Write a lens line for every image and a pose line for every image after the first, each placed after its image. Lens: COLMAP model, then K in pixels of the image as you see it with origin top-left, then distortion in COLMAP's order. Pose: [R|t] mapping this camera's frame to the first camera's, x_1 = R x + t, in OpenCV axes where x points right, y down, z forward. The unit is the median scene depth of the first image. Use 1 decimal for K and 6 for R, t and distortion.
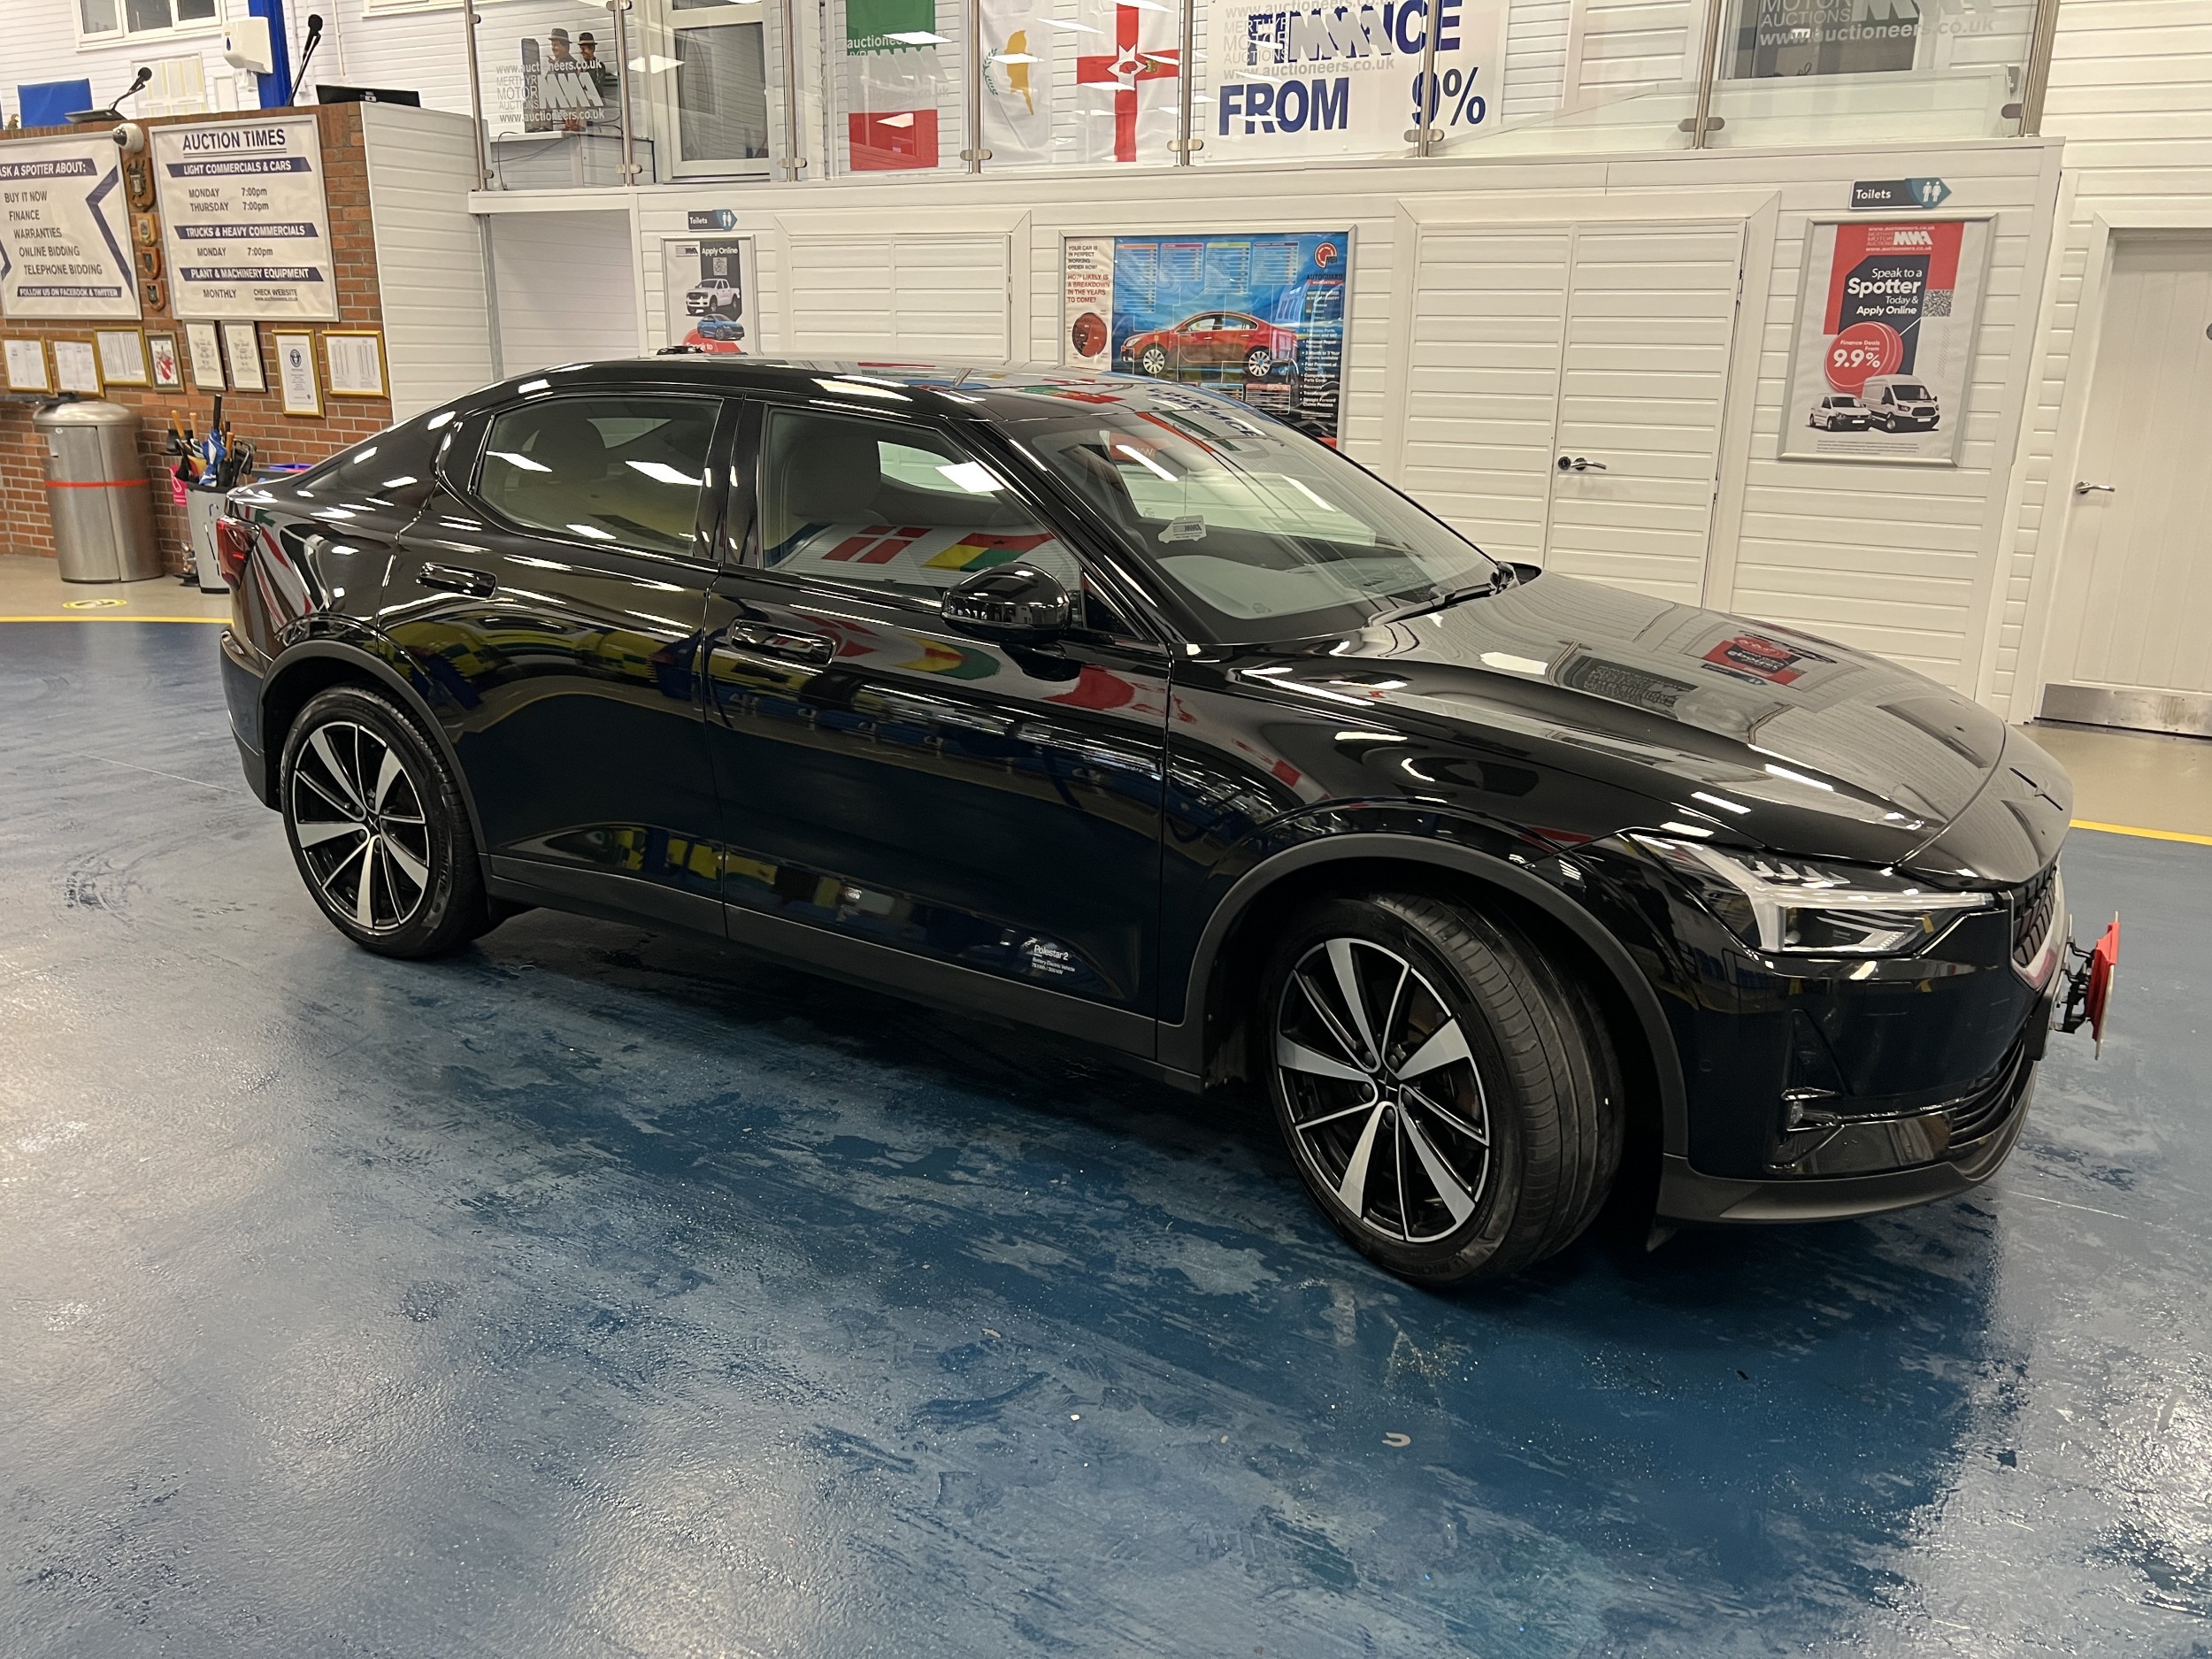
lens RADIAL K [[1653.5, 0, 1110.6], [0, 1653.5, 817.5], [0, 0, 1]] dist [0.051574, -0.049535]
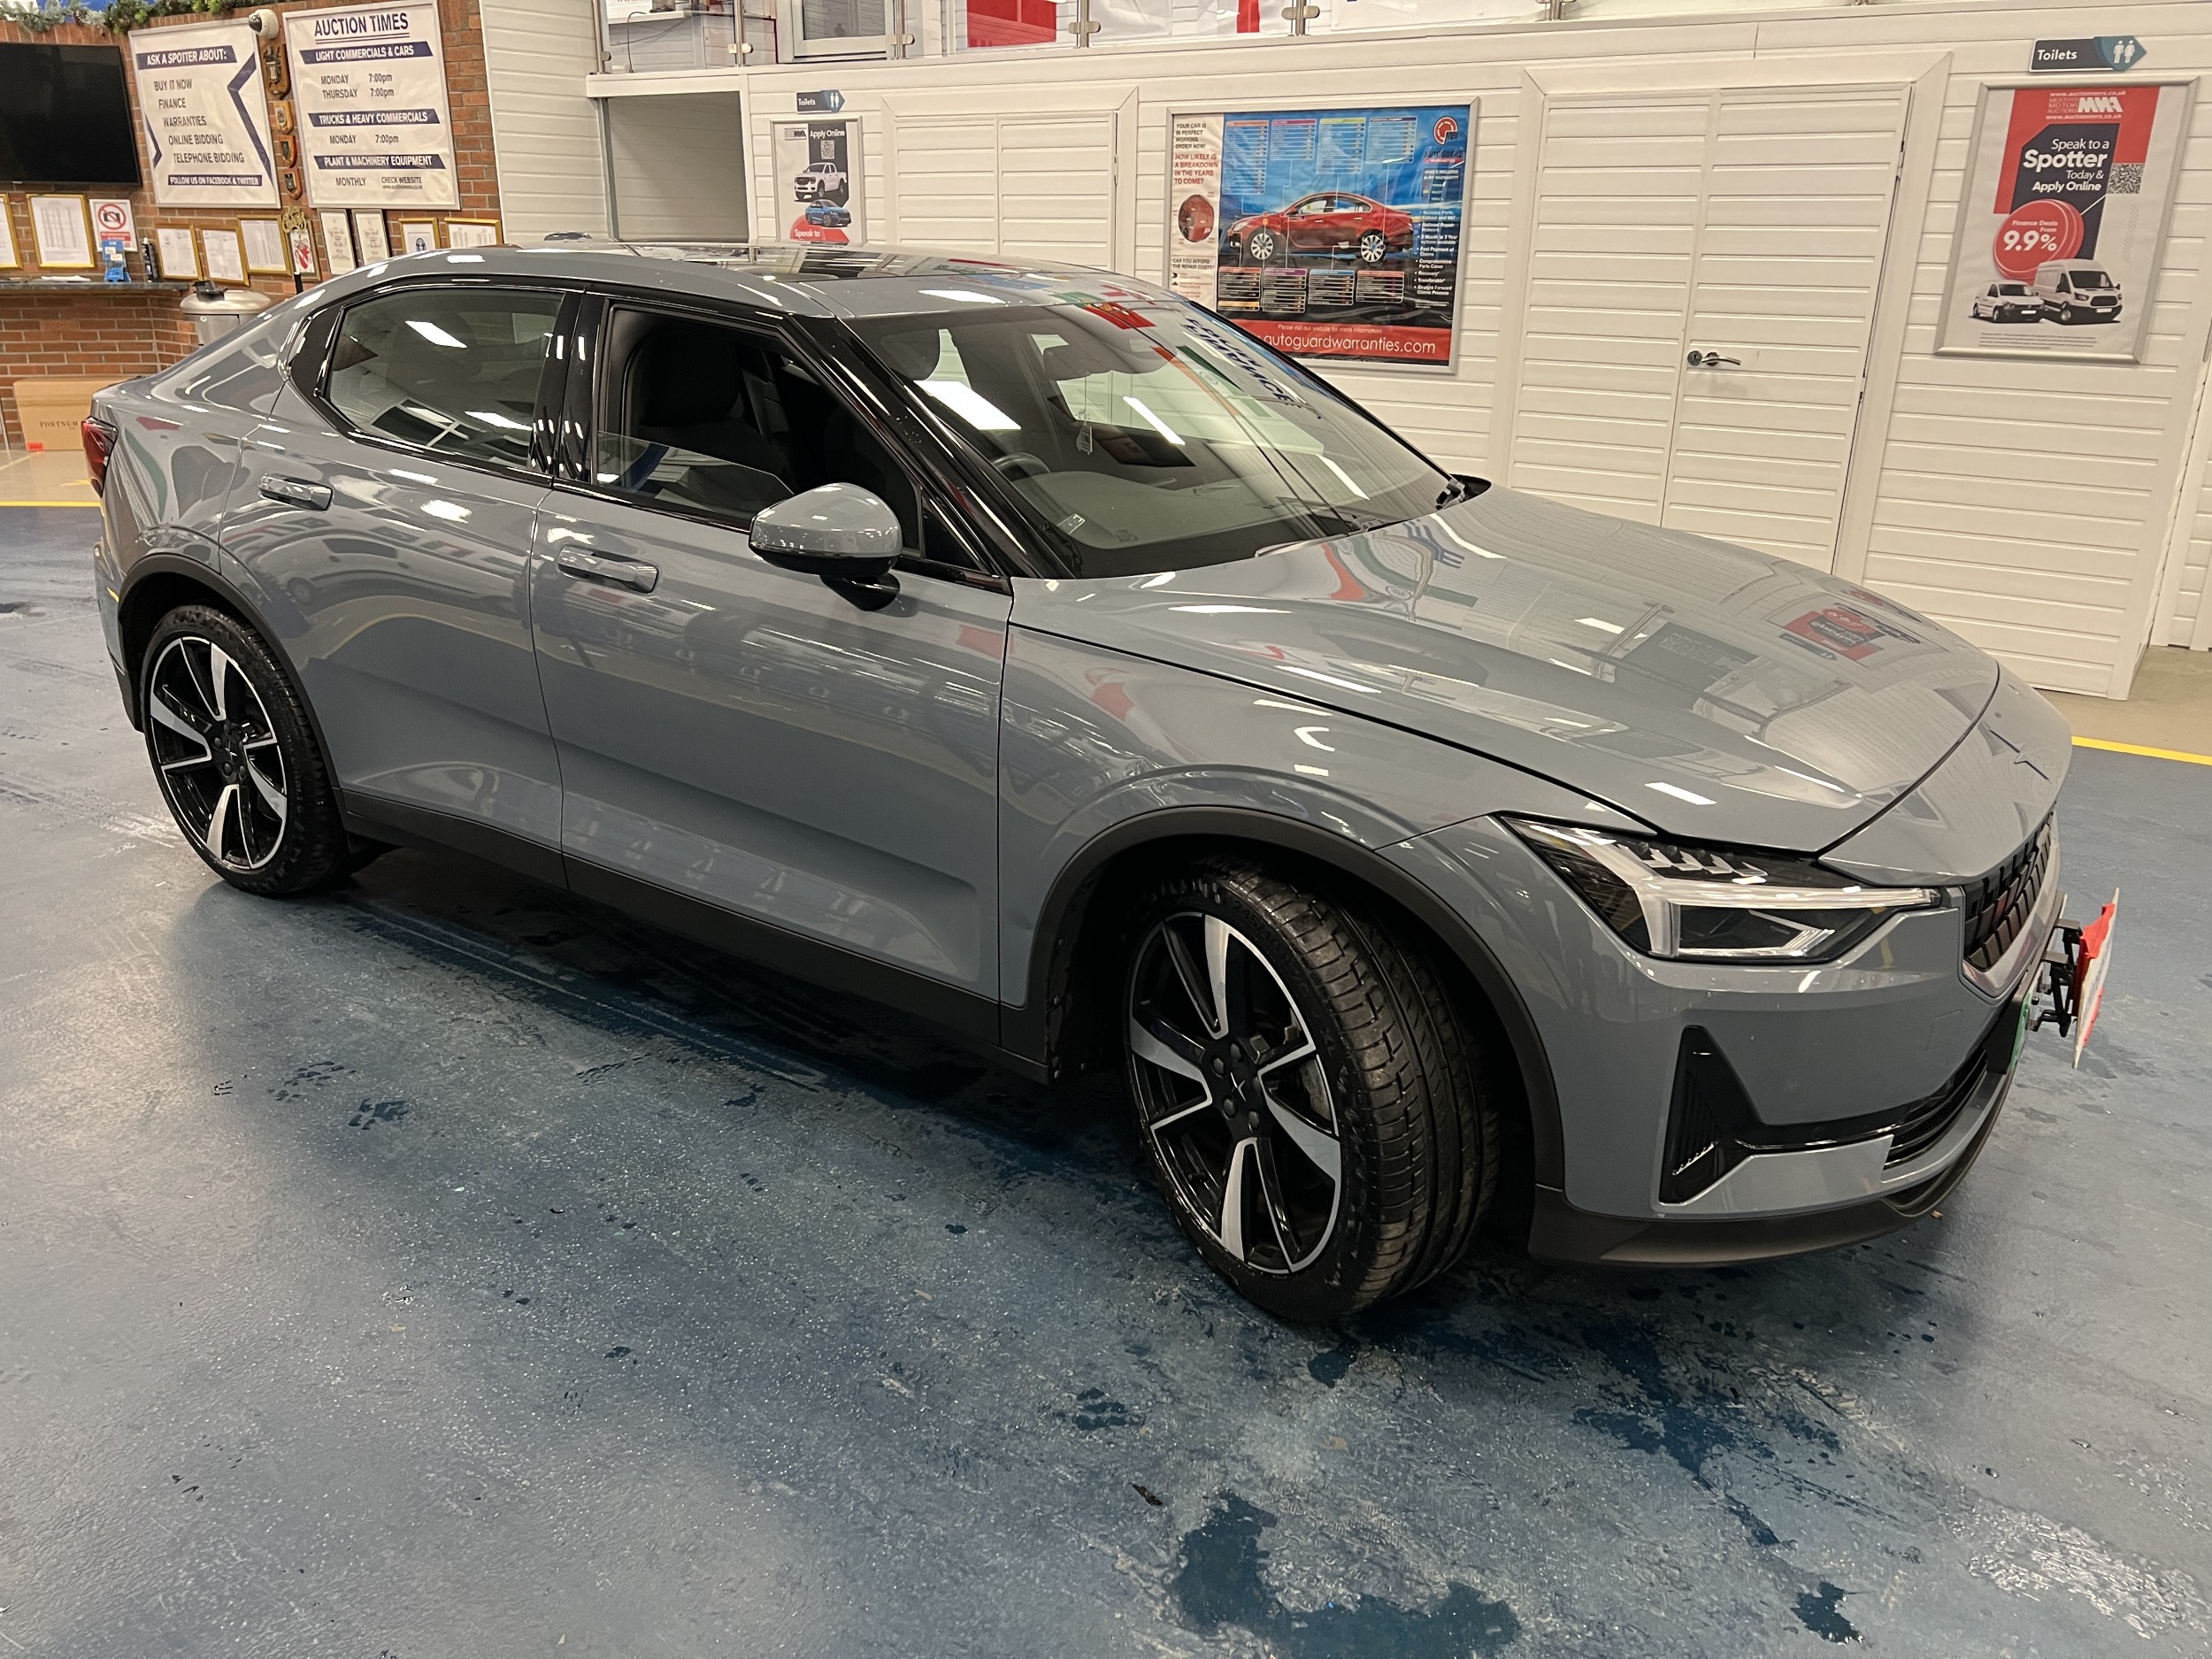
lens RADIAL K [[1653.5, 0, 1095.1], [0, 1653.5, 811.0], [0, 0, 1]] dist [0.051574, -0.049535]
pose [[0.994207, 0.032050, -0.102588, 0.039061], [-0.025924, 0.997832, 0.060500, -0.007598], [0.104304, -0.057490, 0.992882, 0.025709]]
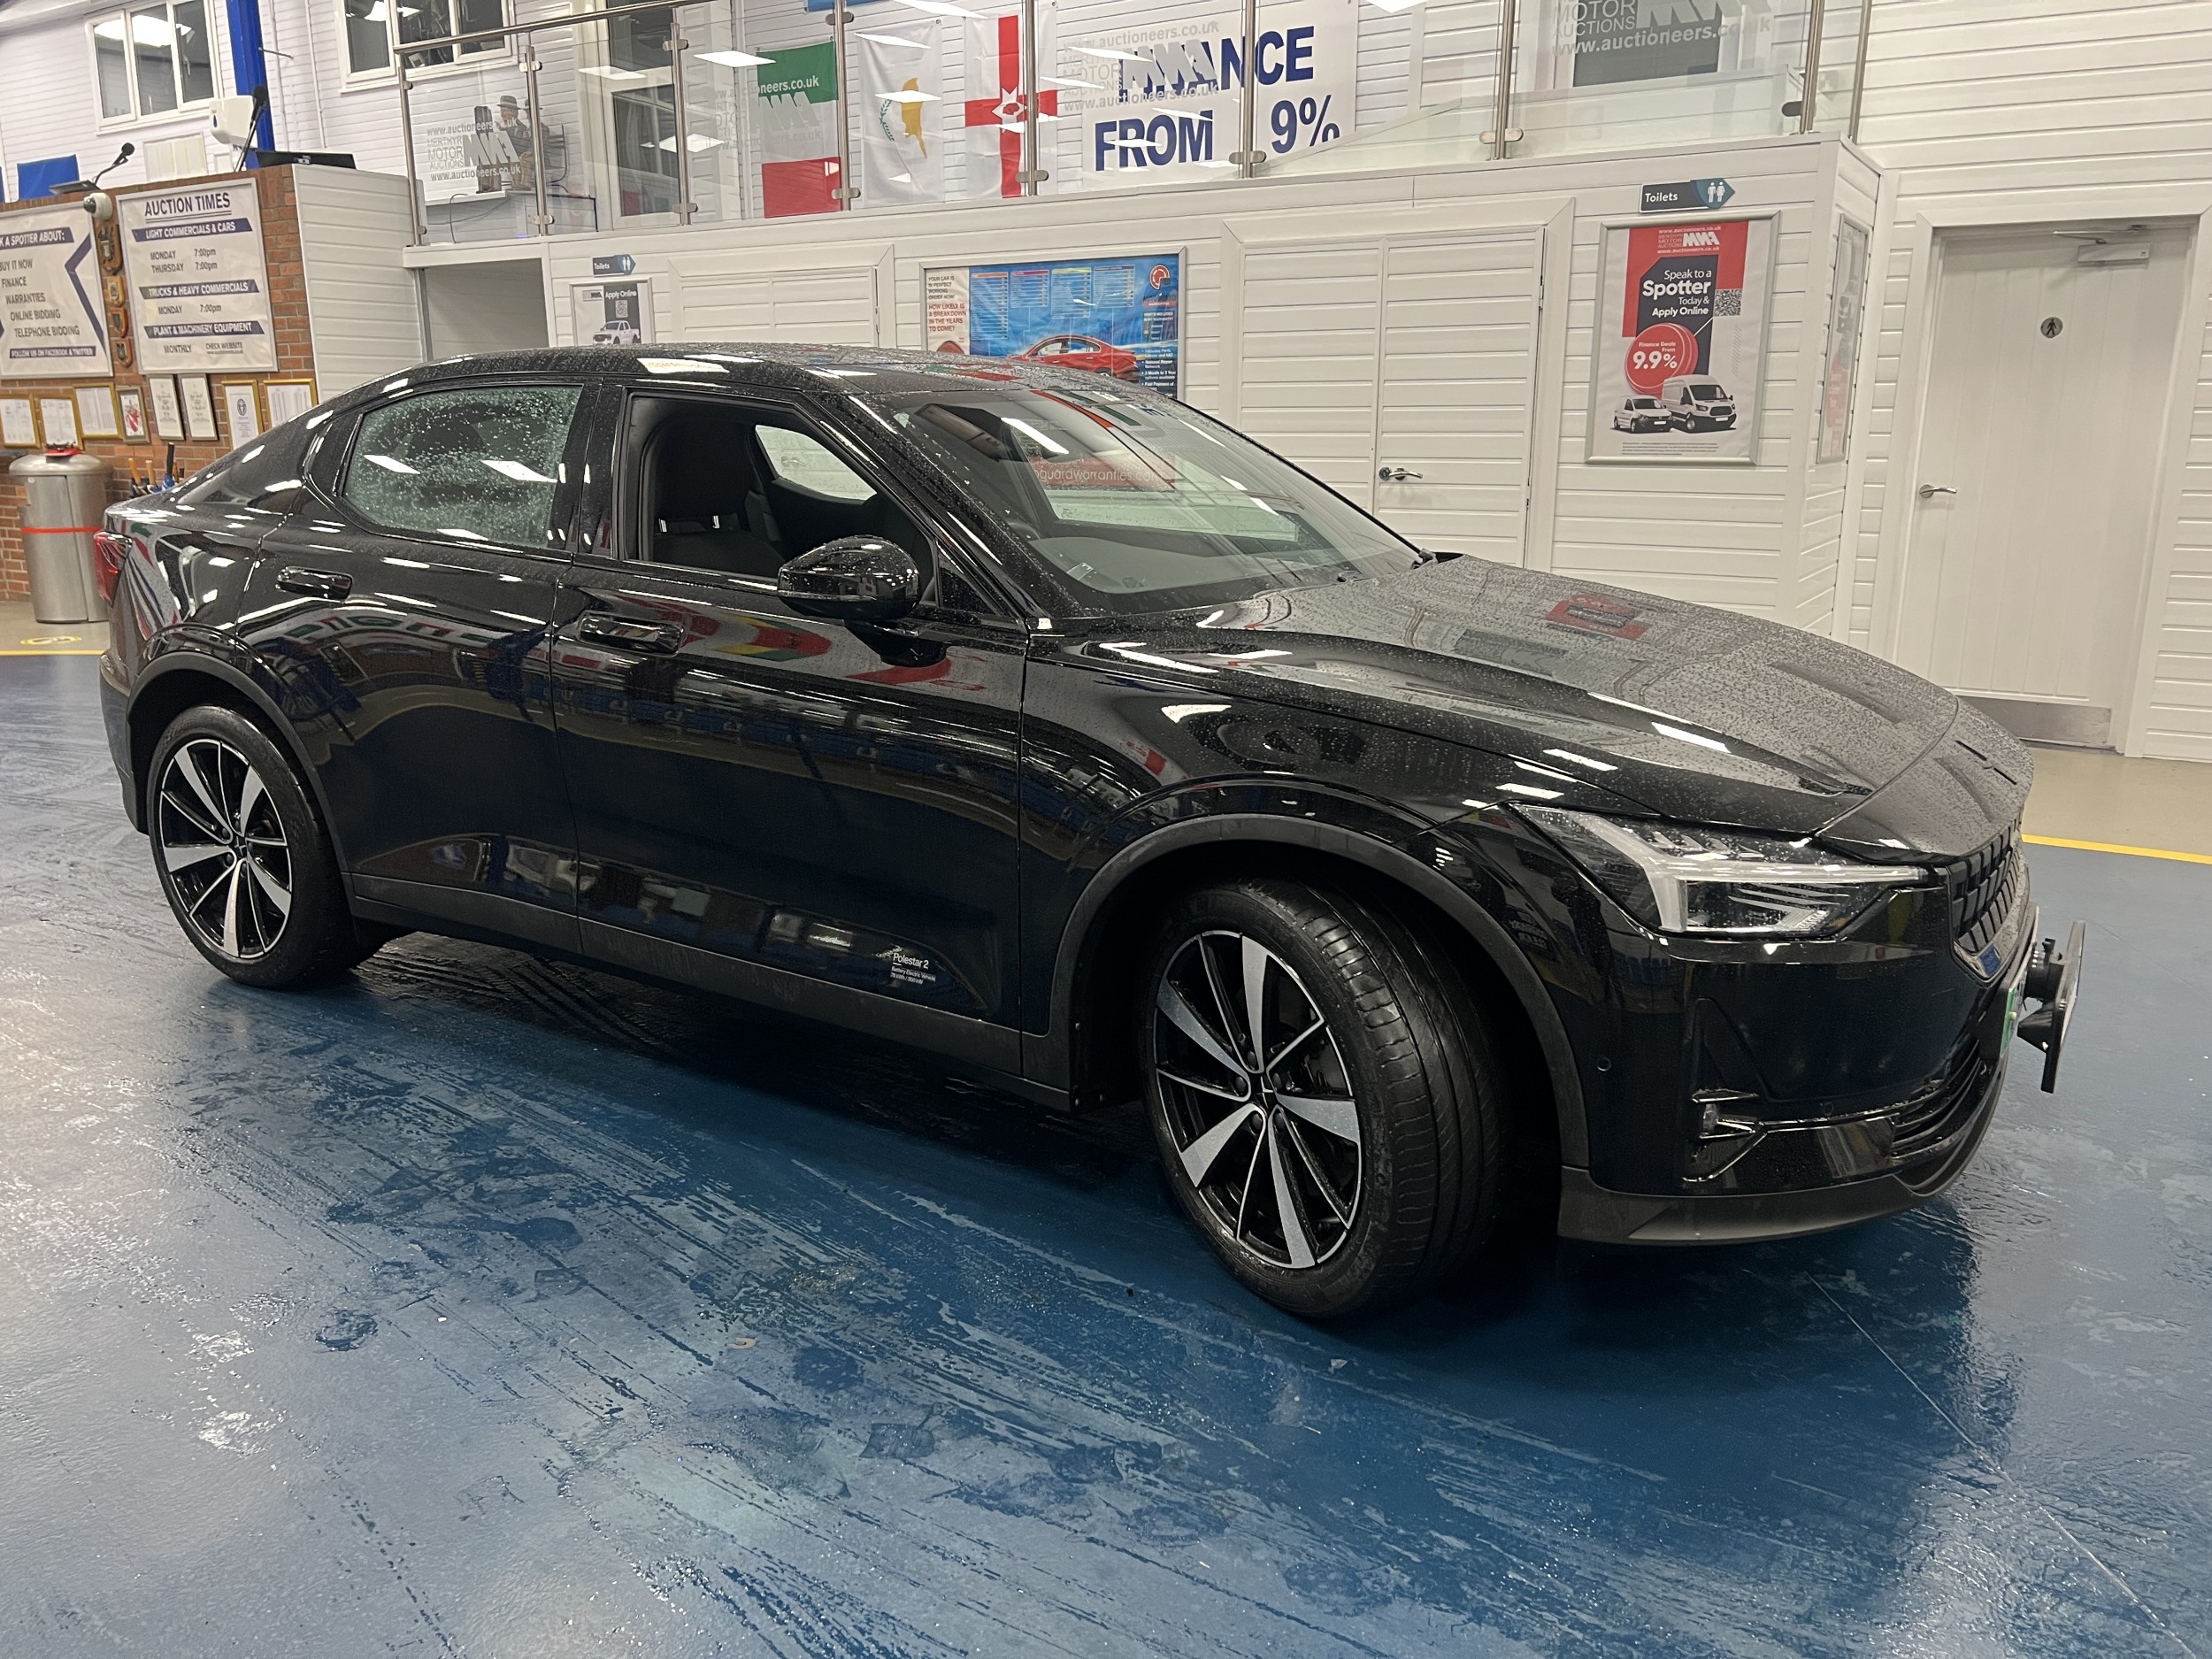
lens RADIAL K [[1653.5, 0, 1096.9], [0, 1653.5, 809.0], [0, 0, 1]] dist [0.051574, -0.049535]
pose [[0.997633, -0.003837, -0.068657, 0.149746], [0.000892, 0.999080, -0.042880, 0.029988], [0.068758, 0.042717, 0.996718, -0.005137]]
